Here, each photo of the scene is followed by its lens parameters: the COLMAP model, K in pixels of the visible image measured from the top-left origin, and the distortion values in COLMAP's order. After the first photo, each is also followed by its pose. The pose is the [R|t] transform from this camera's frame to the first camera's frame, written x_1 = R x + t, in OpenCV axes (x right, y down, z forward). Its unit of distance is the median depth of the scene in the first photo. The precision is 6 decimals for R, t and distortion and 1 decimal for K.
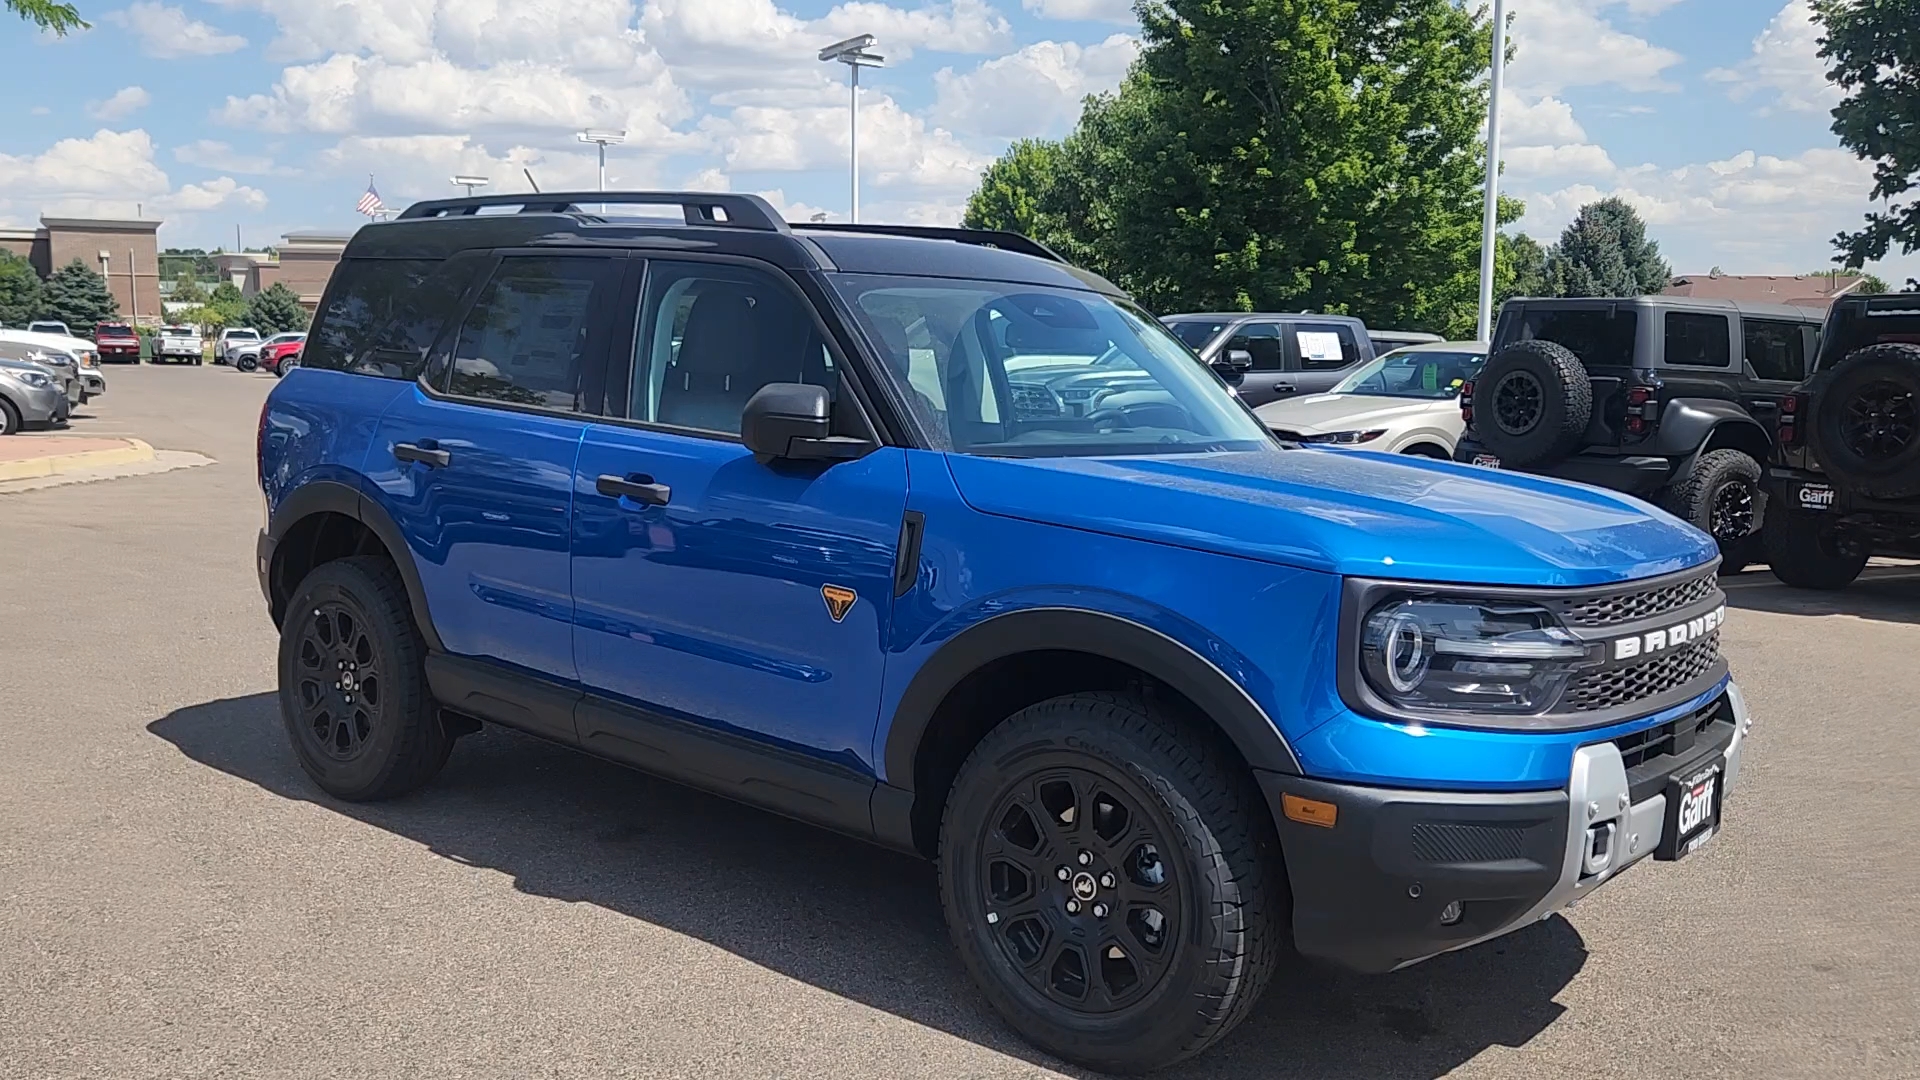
lens RADIAL K [[1615.1, 0, 952.1], [0, 1615.1, 526.6], [0, 0, 1]] dist [0.023132, -0.011852]
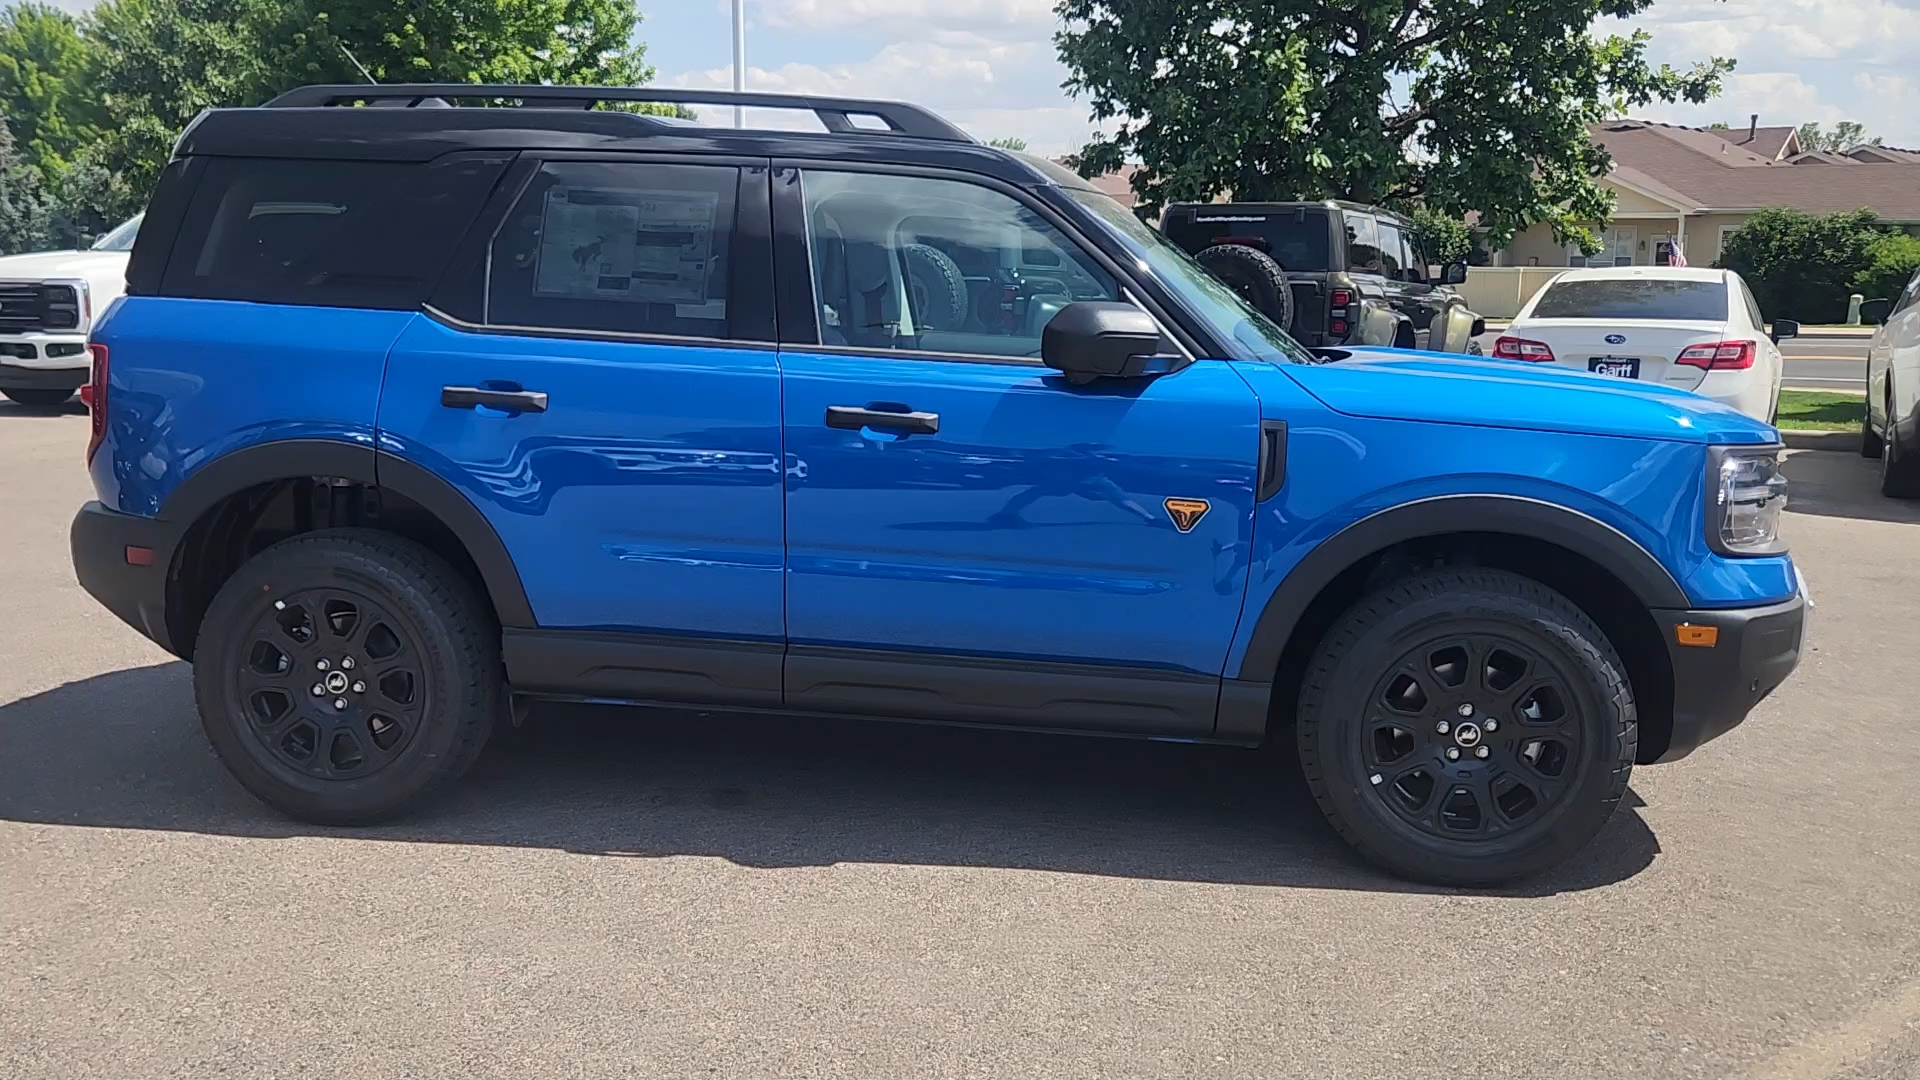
lens RADIAL K [[1615.1, 0, 957.8], [0, 1615.1, 538.7], [0, 0, 1]] dist [0.023132, -0.011852]
pose [[0.843661, -0.103321, 0.526840, -0.554631], [0.067317, 0.993921, 0.087123, -0.027921], [-0.532639, -0.038037, 0.845487, 0.151345]]
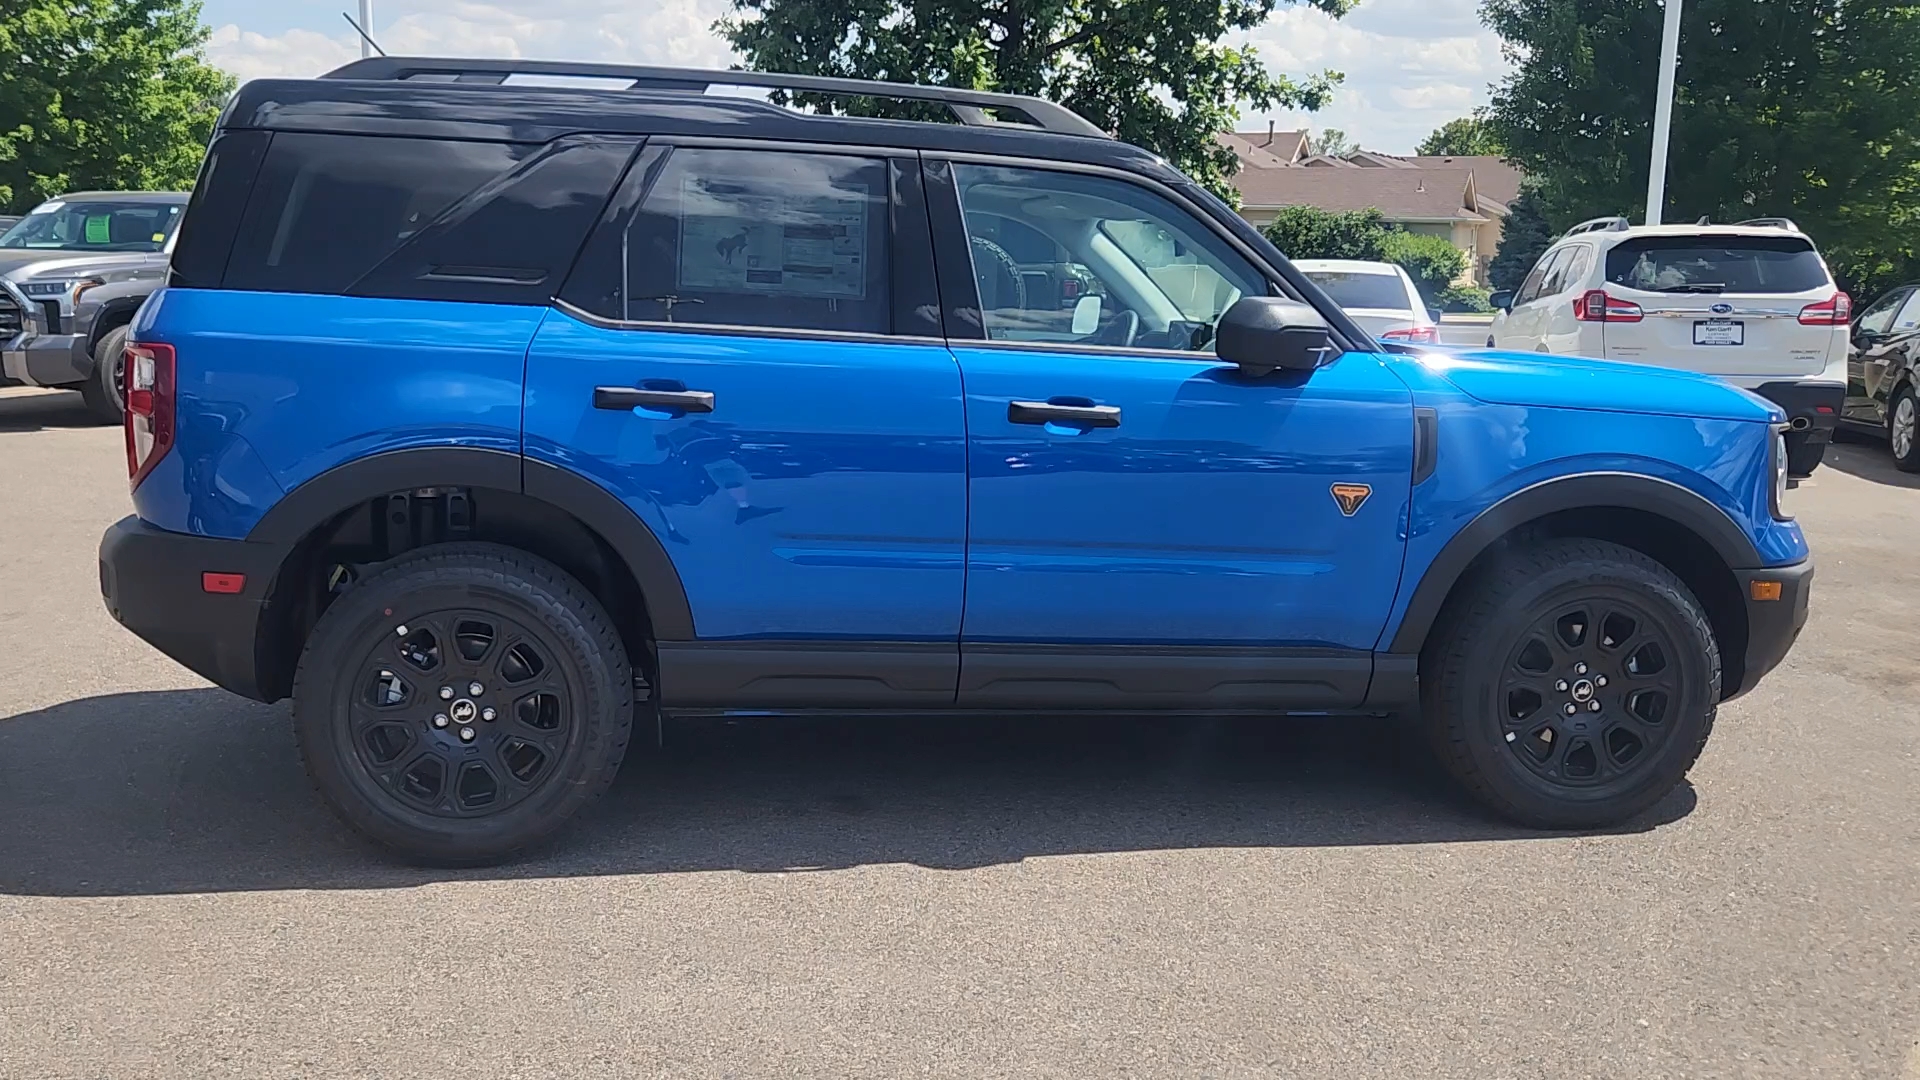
lens RADIAL K [[1615.1, 0, 954.7], [0, 1615.1, 528.0], [0, 0, 1]] dist [0.023132, -0.011852]
pose [[0.670126, -0.131998, 0.730416, -0.787845], [0.076934, 0.991112, 0.108525, -0.054373], [-0.738249, -0.016531, 0.674325, 0.344017]]
